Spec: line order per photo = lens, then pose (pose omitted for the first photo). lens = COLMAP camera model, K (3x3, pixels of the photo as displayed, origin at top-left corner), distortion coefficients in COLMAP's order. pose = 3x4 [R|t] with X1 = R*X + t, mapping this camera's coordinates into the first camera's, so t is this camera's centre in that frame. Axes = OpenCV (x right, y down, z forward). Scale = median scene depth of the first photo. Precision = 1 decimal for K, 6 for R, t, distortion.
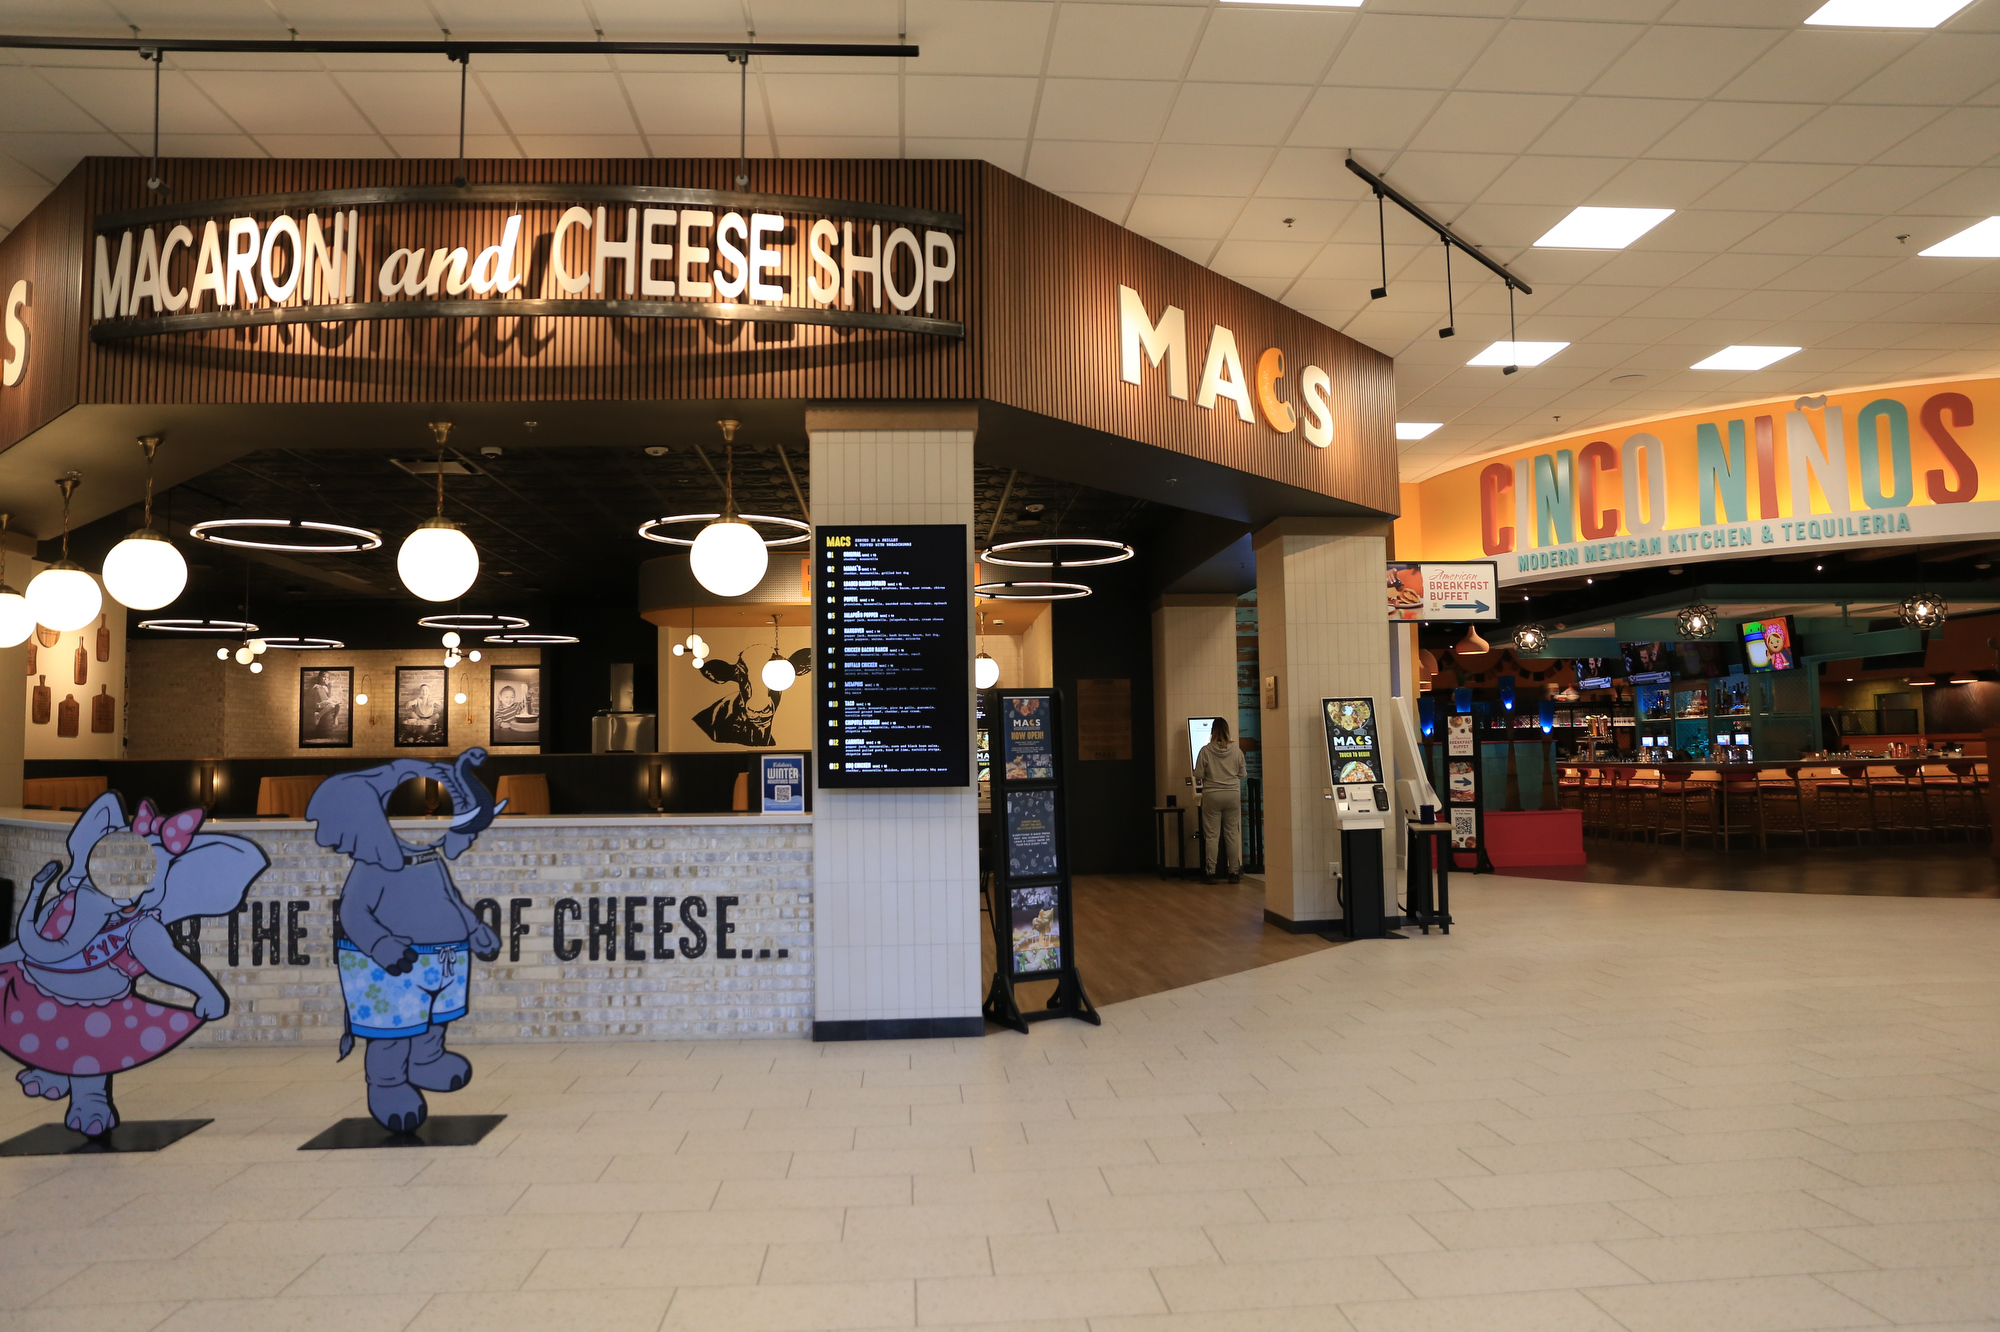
lens RADIAL K [[1353.9, 0, 1000.0], [0, 1353.9, 666.0], [0, 0, 1]] dist [-0.117759, 0.100834]
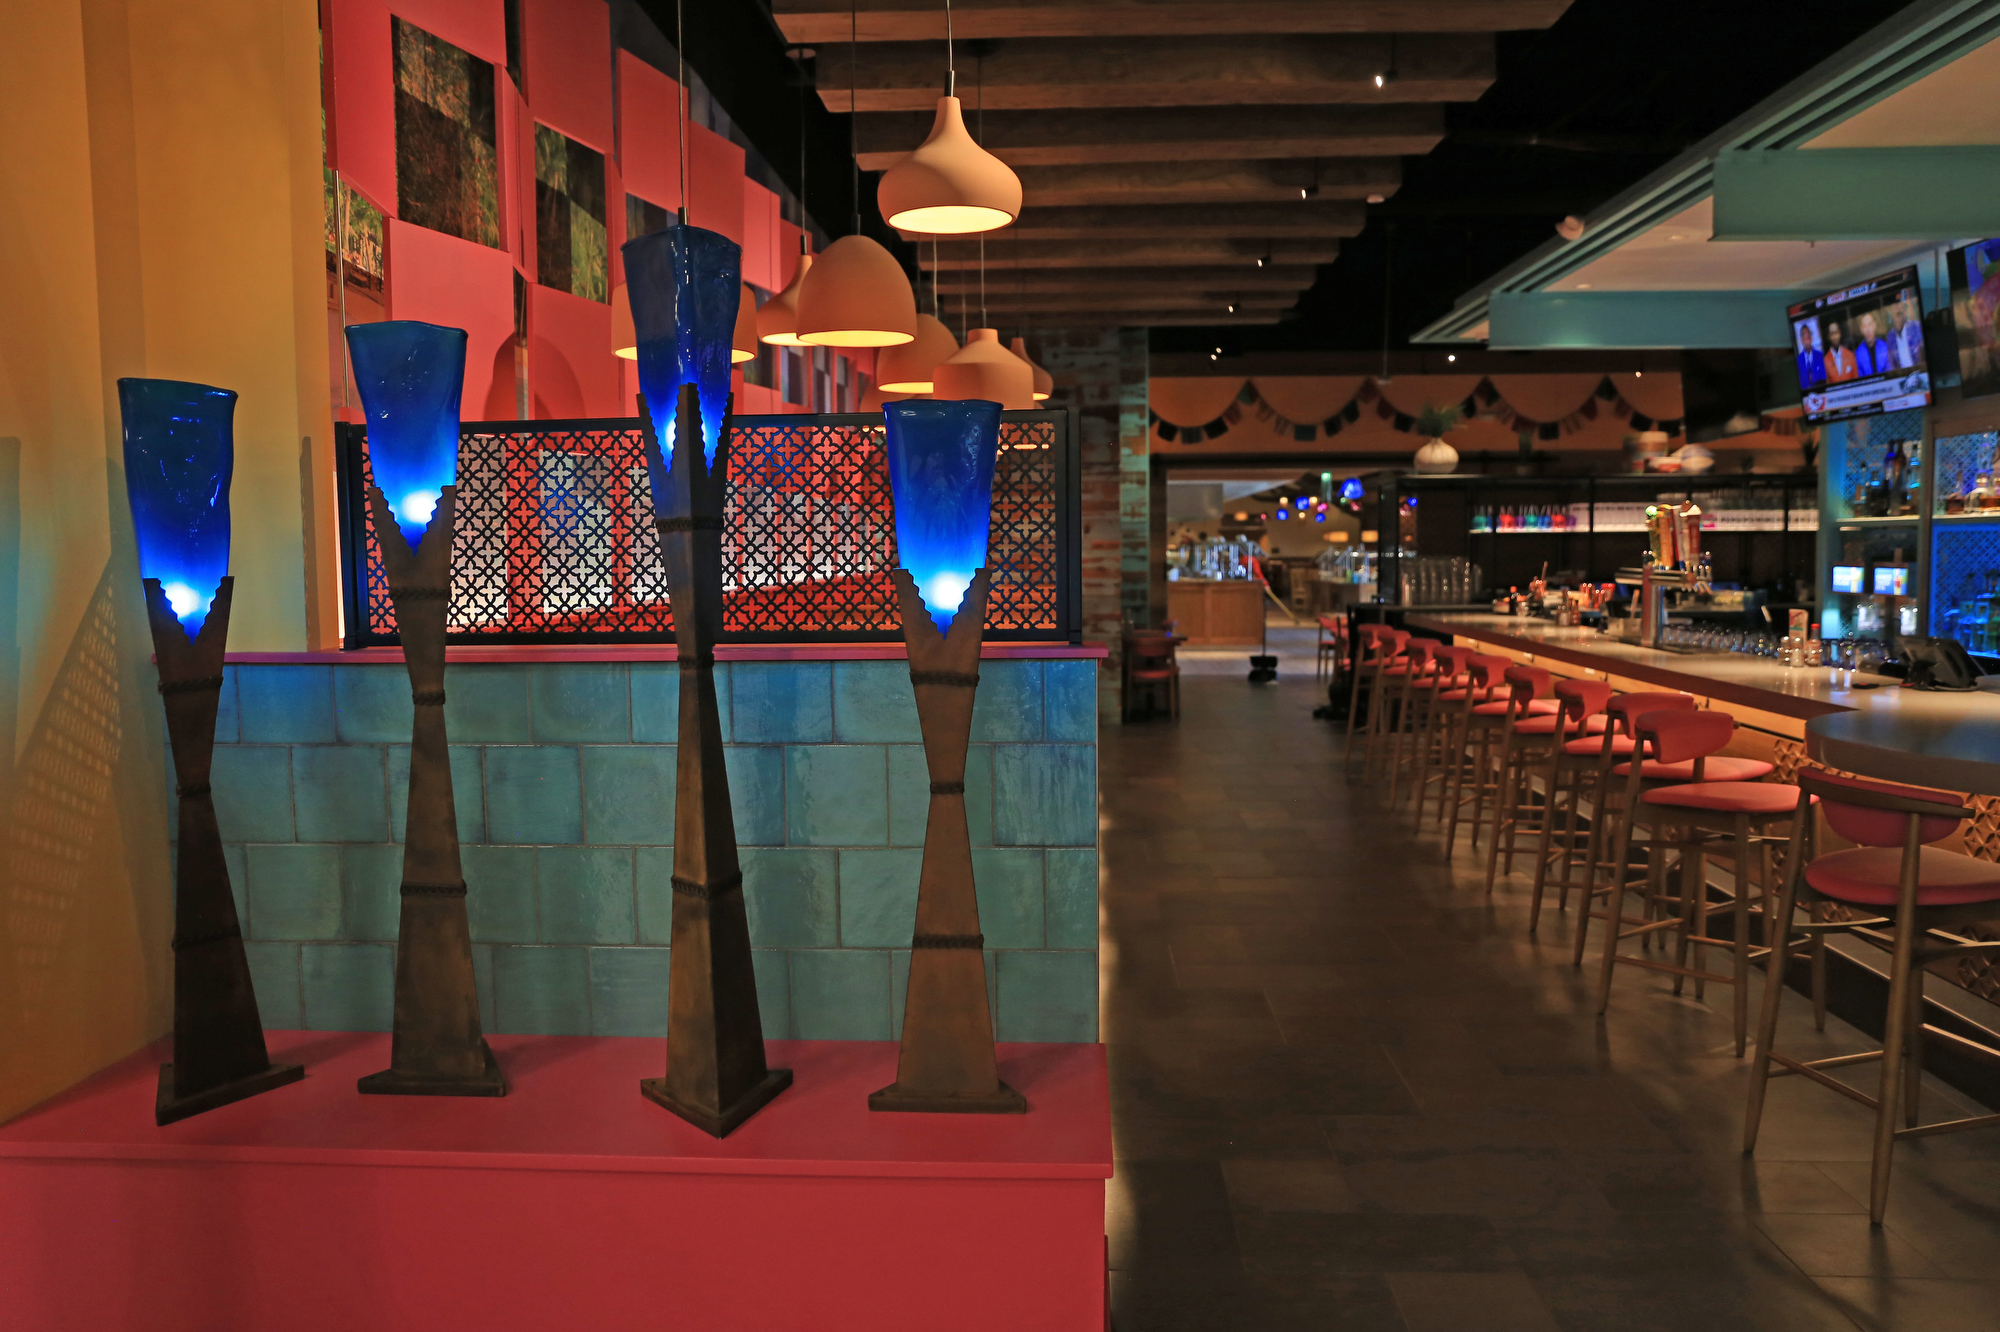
lens RADIAL K [[1457.8, 0, 1000.0], [0, 1457.8, 666.0], [0, 0, 1]] dist [-0.010642, -0.003502]
pose [[0.994243, 0.015266, -0.106057, 0.398429], [0.000784, 0.988735, 0.149678, 0.027870], [0.107147, -0.148899, 0.983030, 0.768040]]
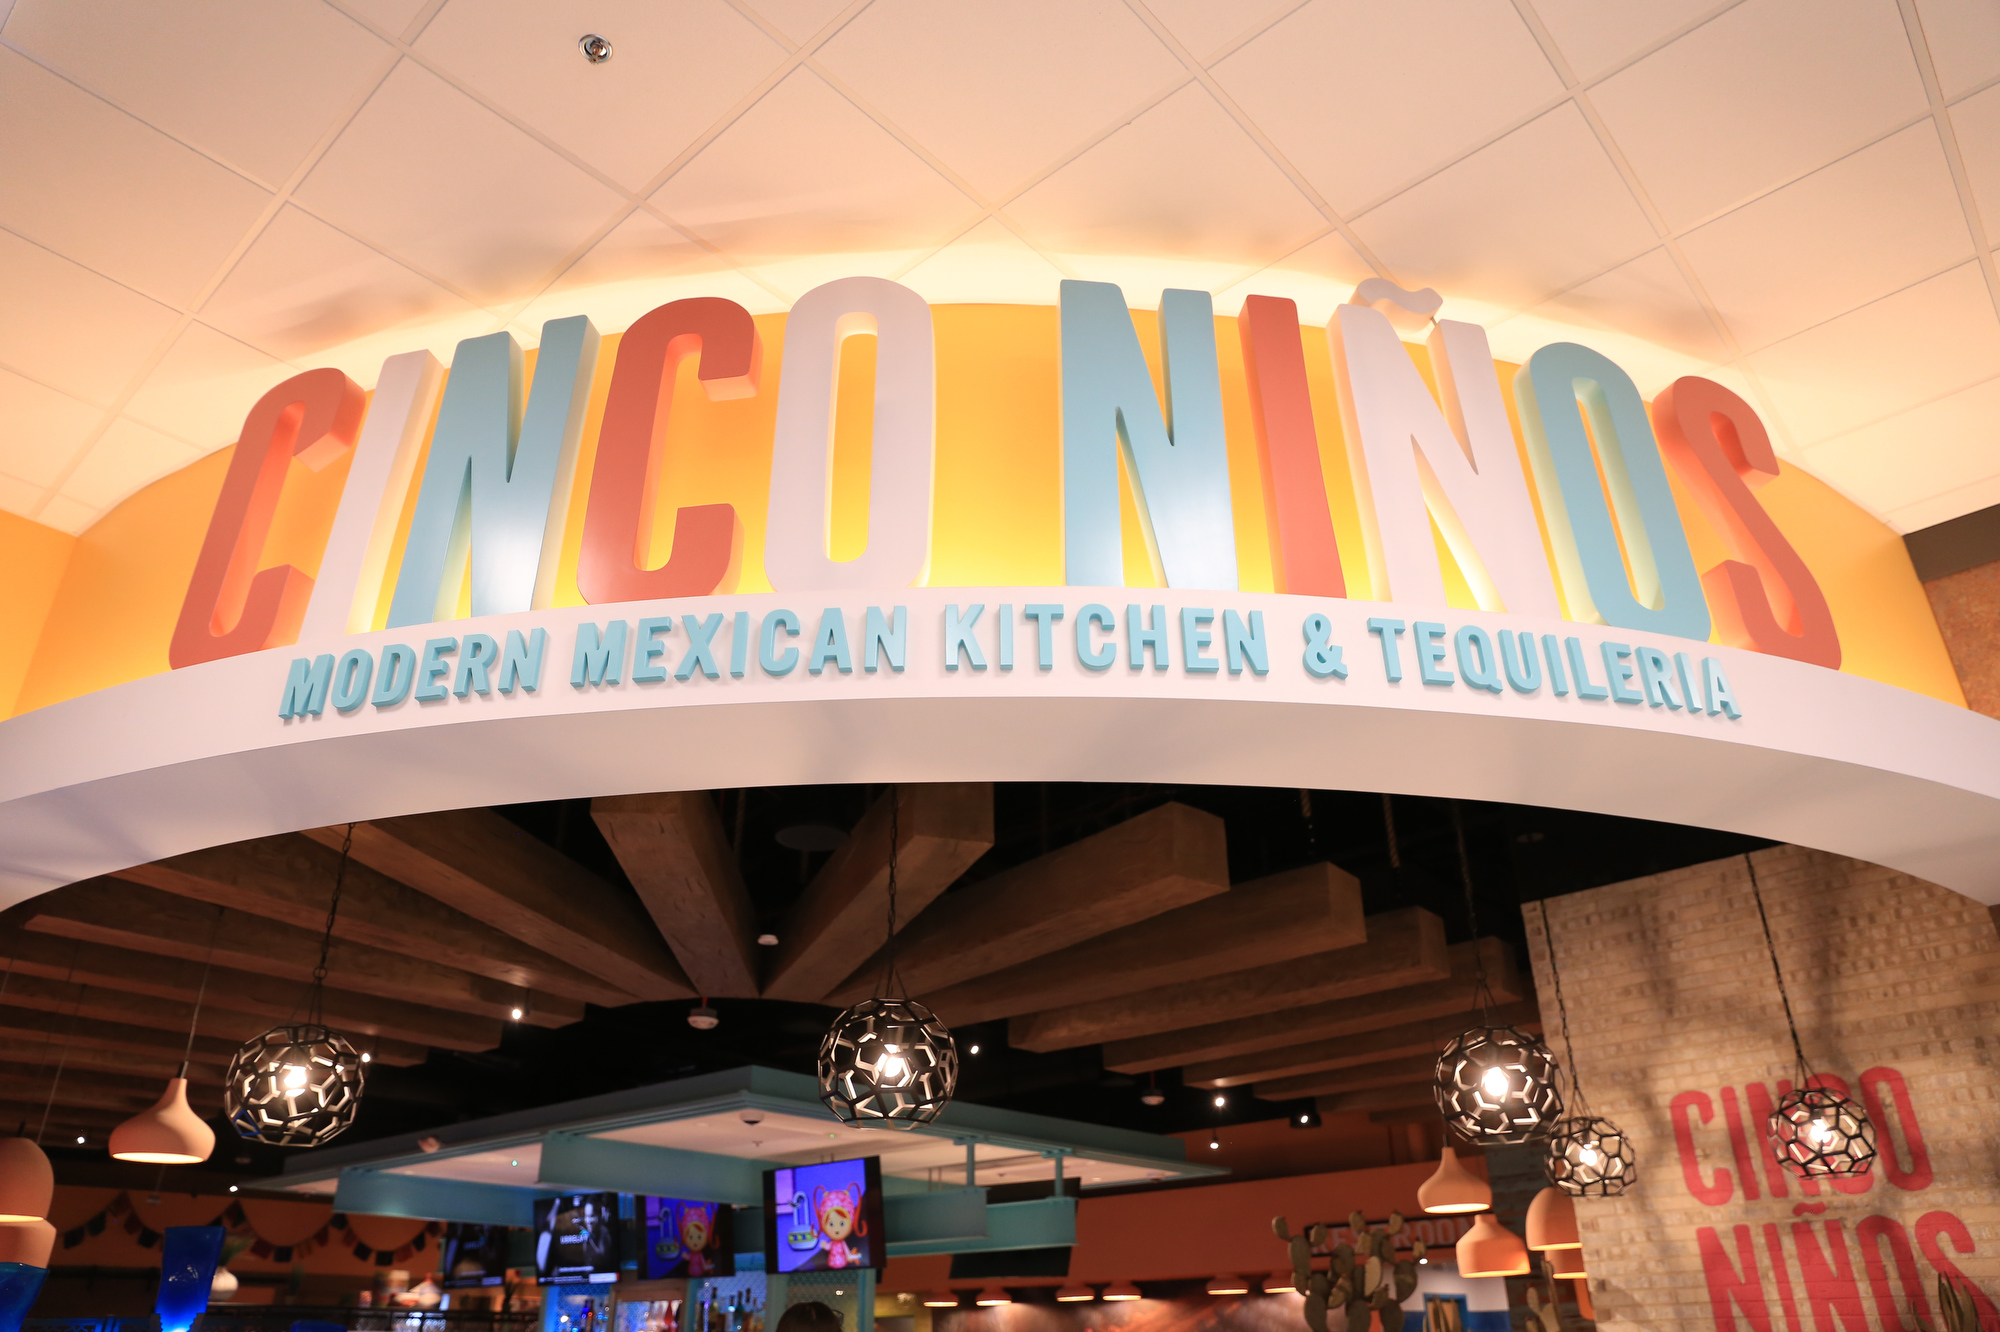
lens RADIAL K [[1353.9, 0, 1000.0], [0, 1353.9, 666.0], [0, 0, 1]] dist [-0.117759, 0.100834]
pose [[0.713738, 0.332431, 0.616497, 0.263636], [-0.051244, 0.902615, -0.427388, 0.009228], [-0.698536, 0.273451, 0.661265, 0.598042]]
